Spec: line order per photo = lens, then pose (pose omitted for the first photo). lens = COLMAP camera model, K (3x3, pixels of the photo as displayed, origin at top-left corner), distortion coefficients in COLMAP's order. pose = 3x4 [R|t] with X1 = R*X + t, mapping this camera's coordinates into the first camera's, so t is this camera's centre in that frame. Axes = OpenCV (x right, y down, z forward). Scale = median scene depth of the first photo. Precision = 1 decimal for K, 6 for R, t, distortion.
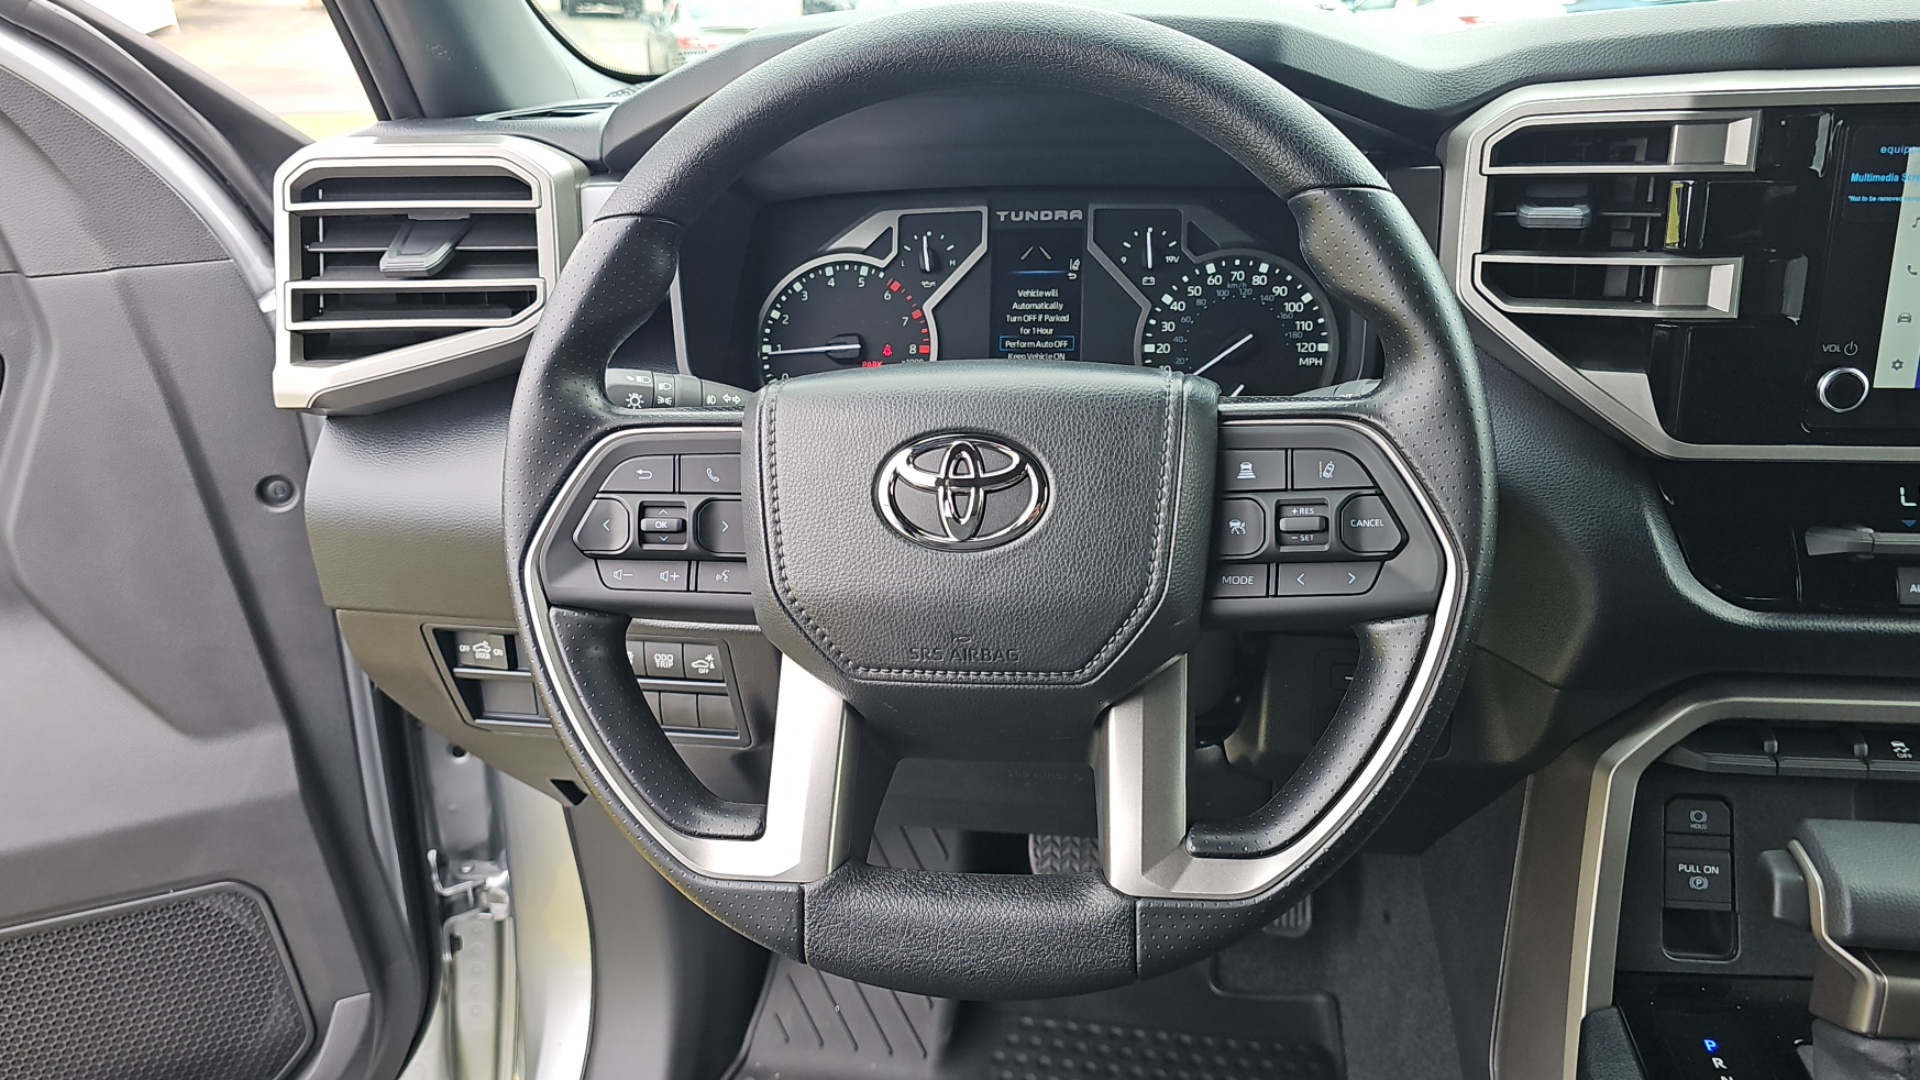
lens RADIAL K [[1403.3, 0, 949.1], [0, 1403.3, 533.1], [0, 0, 1]] dist [0.045933, -0.053124]
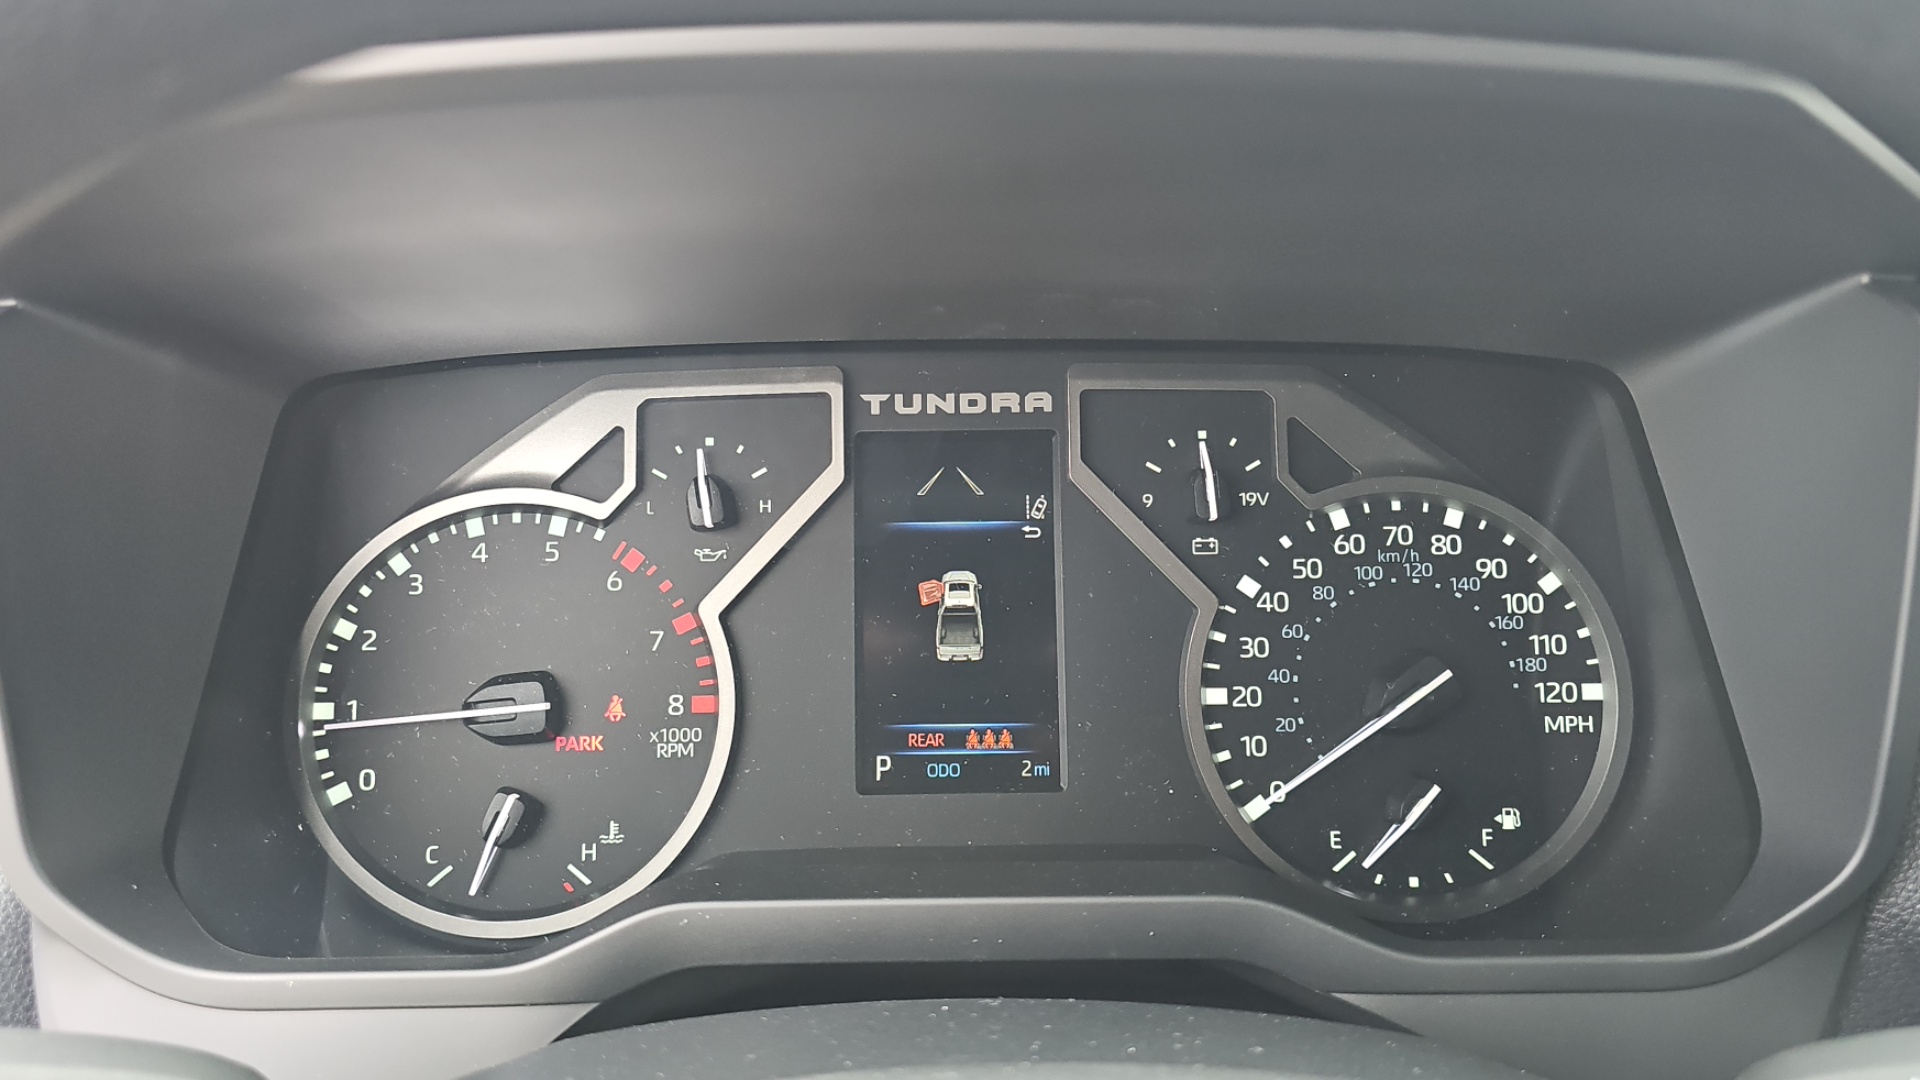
lens RADIAL K [[1403.3, 0, 951.7], [0, 1403.3, 552.2], [0, 0, 1]] dist [0.045933, -0.053124]
pose [[0.985978, -0.020479, 0.165614, -0.016397], [0.032779, 0.996874, -0.071882, -0.183220], [-0.163624, 0.076302, 0.983567, 0.706607]]
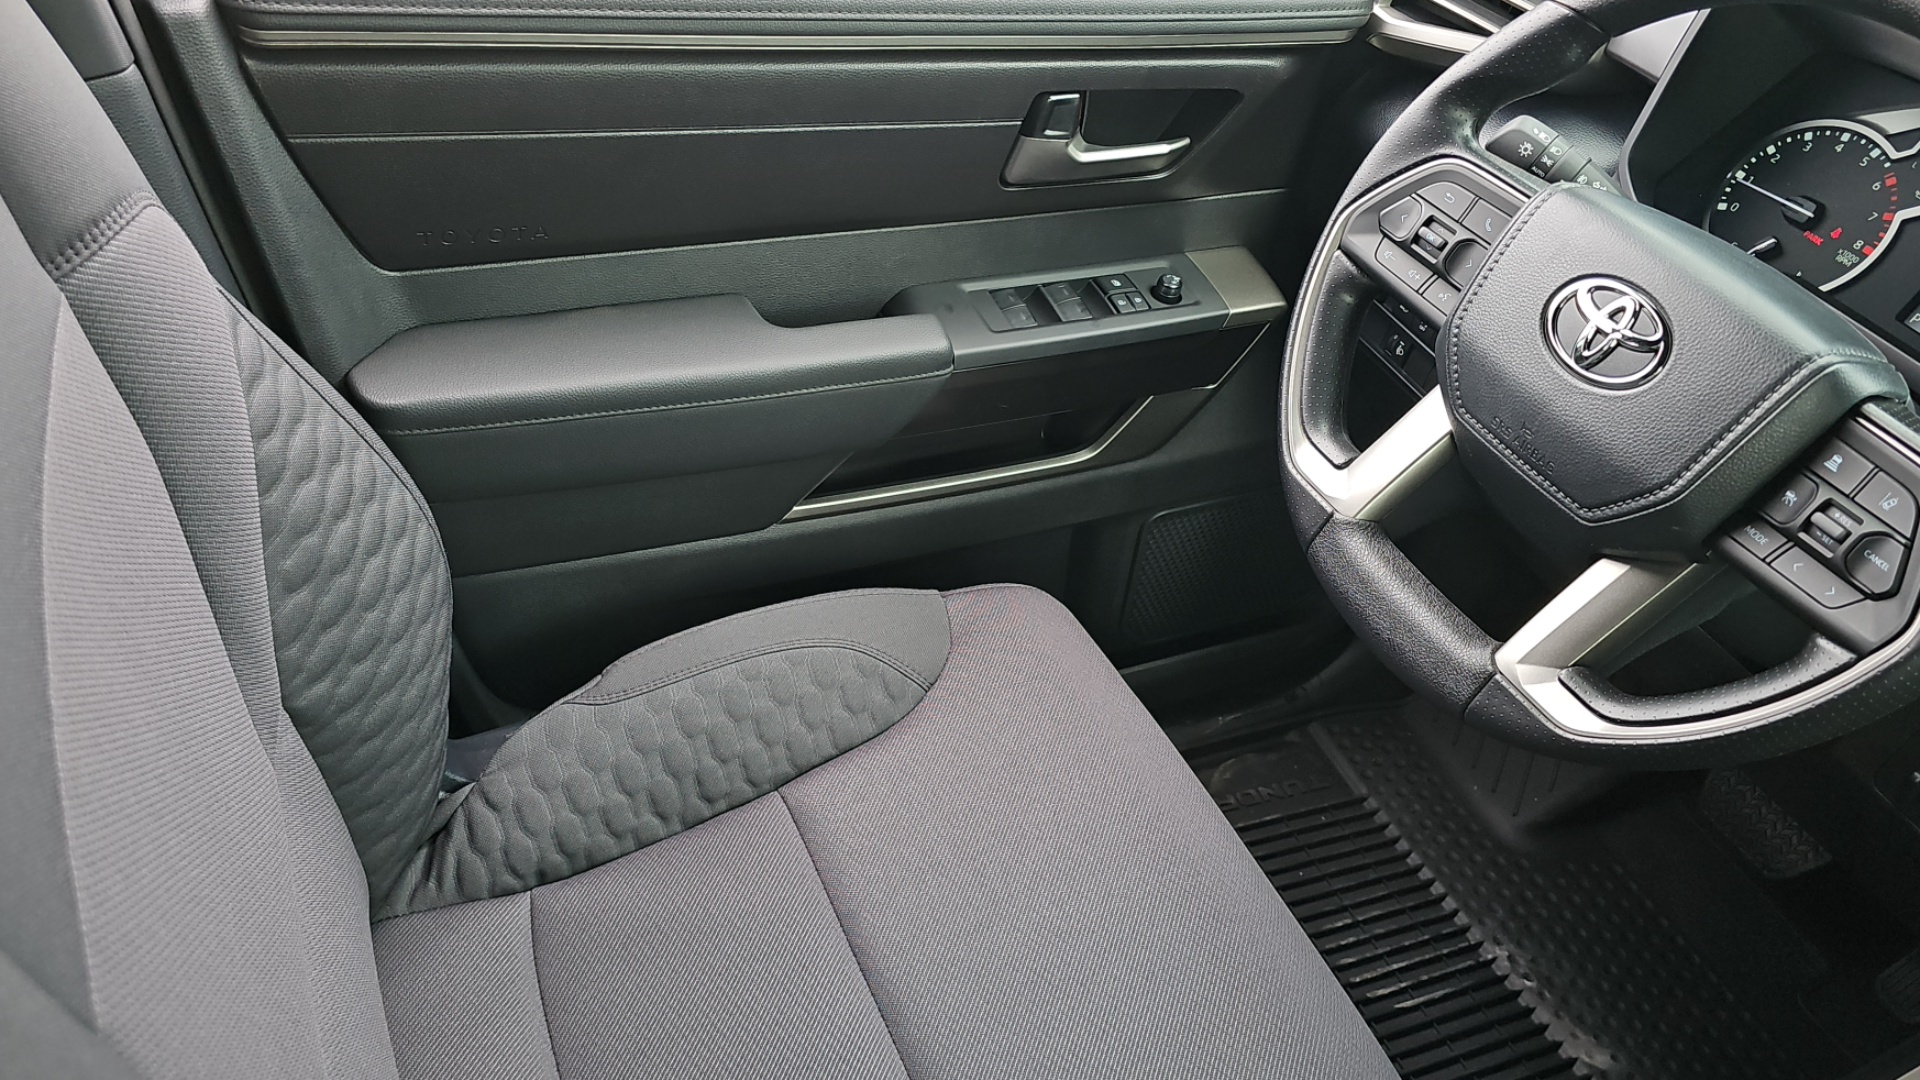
lens RADIAL K [[1403.3, 0, 947.8], [0, 1403.3, 541.6], [0, 0, 1]] dist [0.045933, -0.053124]
pose [[0.543528, 0.632244, -0.552127, 0.400515], [-0.468142, 0.774297, 0.425801, -0.118536], [0.696721, 0.027039, 0.716833, -0.226822]]
